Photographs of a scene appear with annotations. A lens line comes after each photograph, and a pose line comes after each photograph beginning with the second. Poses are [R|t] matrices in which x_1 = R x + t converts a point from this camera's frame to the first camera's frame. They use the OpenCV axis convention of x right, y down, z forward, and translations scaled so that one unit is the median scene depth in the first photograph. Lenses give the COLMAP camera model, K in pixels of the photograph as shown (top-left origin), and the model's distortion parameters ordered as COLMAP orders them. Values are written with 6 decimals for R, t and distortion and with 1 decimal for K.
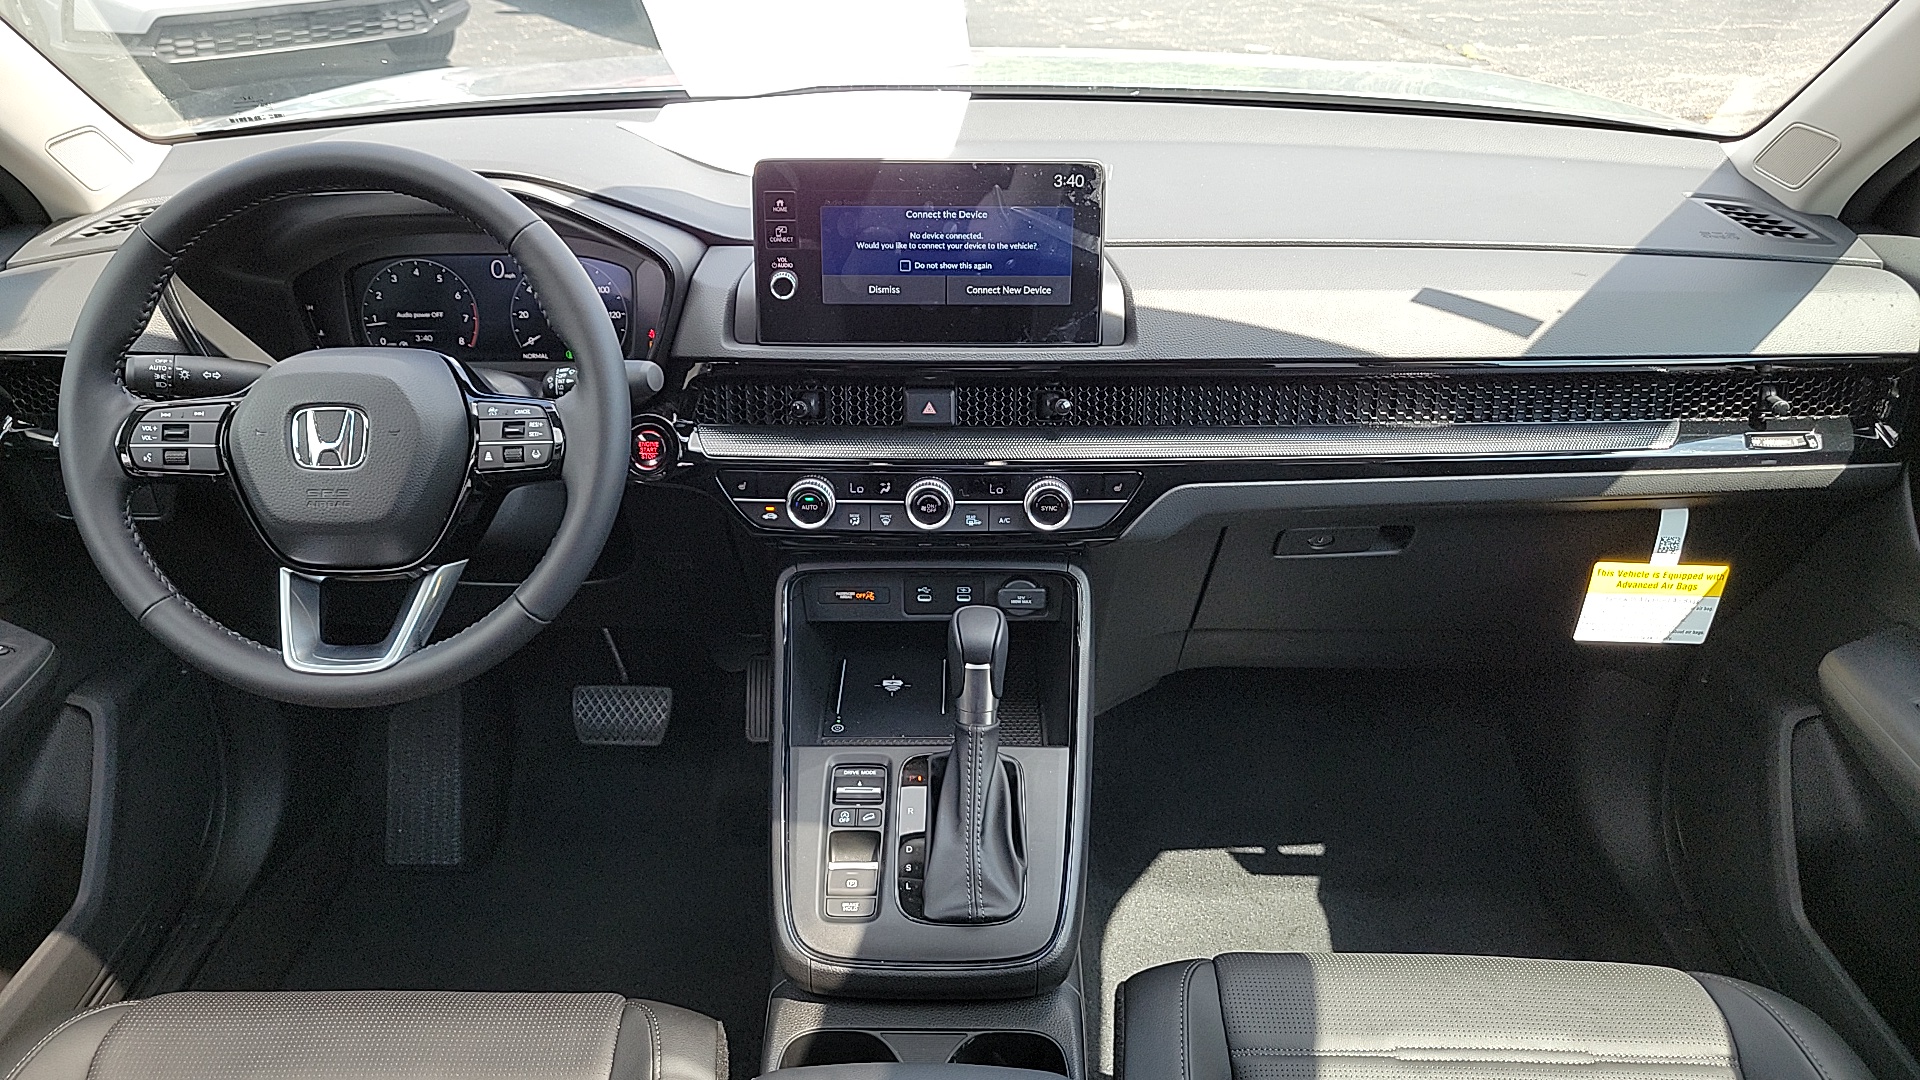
lens RADIAL K [[1524.3, 0, 960.0], [0, 1524.3, 540.0], [0, 0, 1]] dist [0.002184, -0.003826]
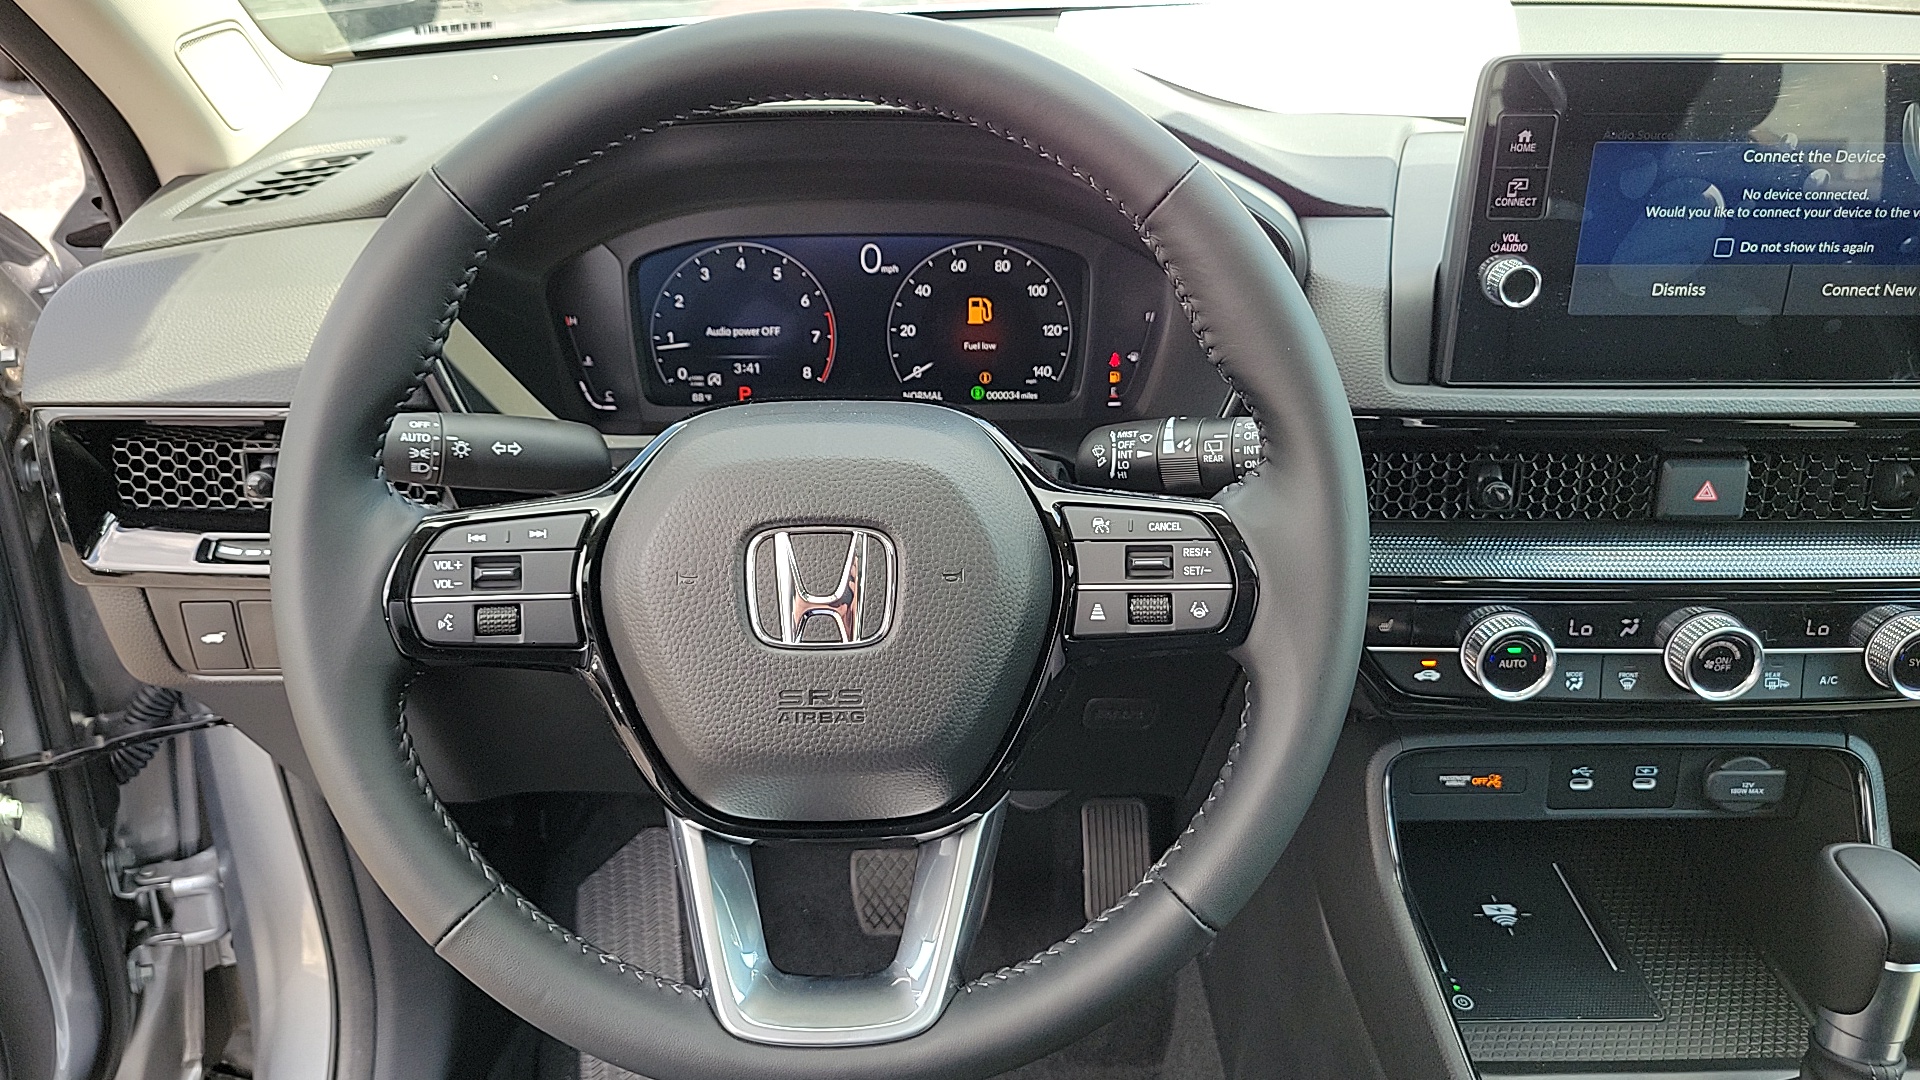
lens RADIAL K [[1500.1, 0, 917.9], [0, 1500.1, 524.3], [0, 0, 1]] dist [0.006621, -0.001908]
pose [[0.999683, -0.007023, 0.024184, -0.350357], [0.007151, 0.999961, -0.005212, -0.075648], [-0.024147, 0.005383, 0.999694, 0.445835]]
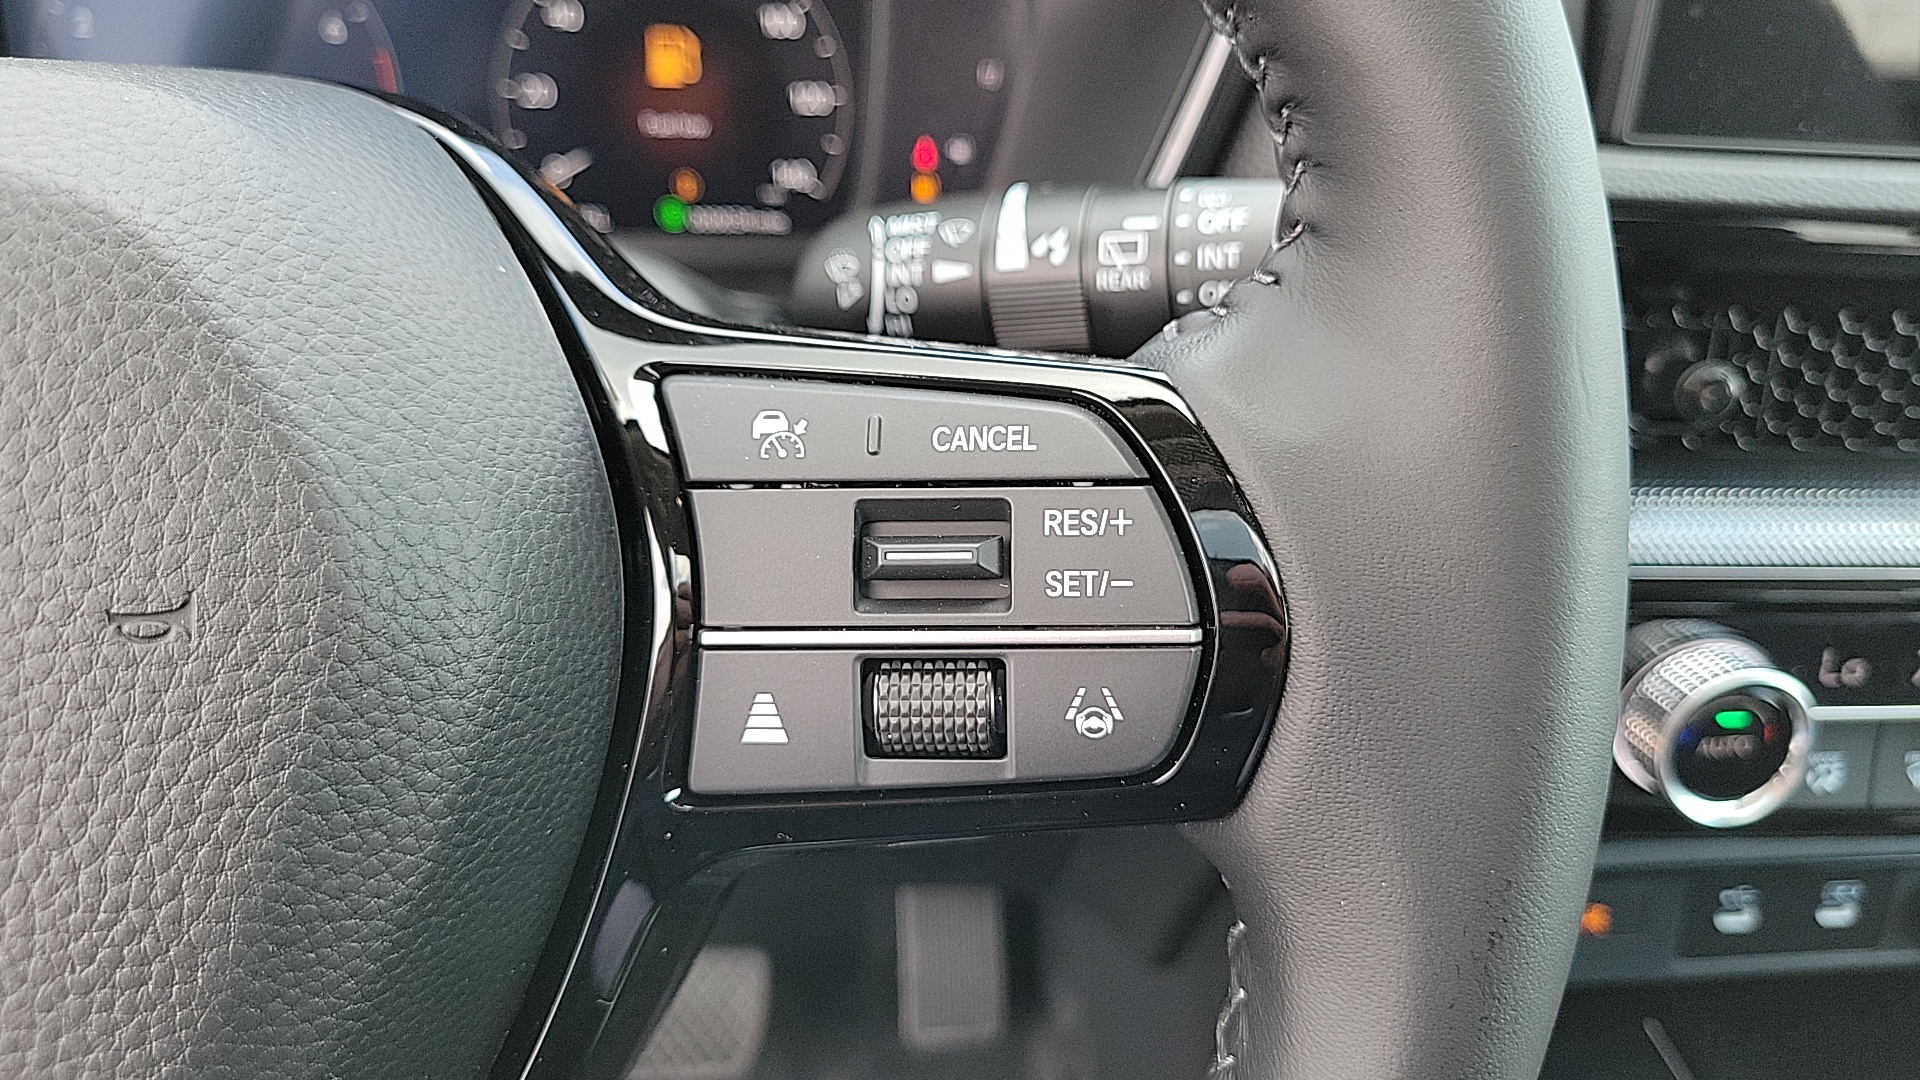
lens RADIAL K [[1524.3, 0, 960.0], [0, 1524.3, 540.0], [0, 0, 1]] dist [0.002184, -0.003826]
pose [[0.990313, -0.010448, 0.138460, -0.284283], [0.005315, 0.999286, 0.037393, -0.072571], [-0.138752, -0.036295, 0.989662, 0.769129]]
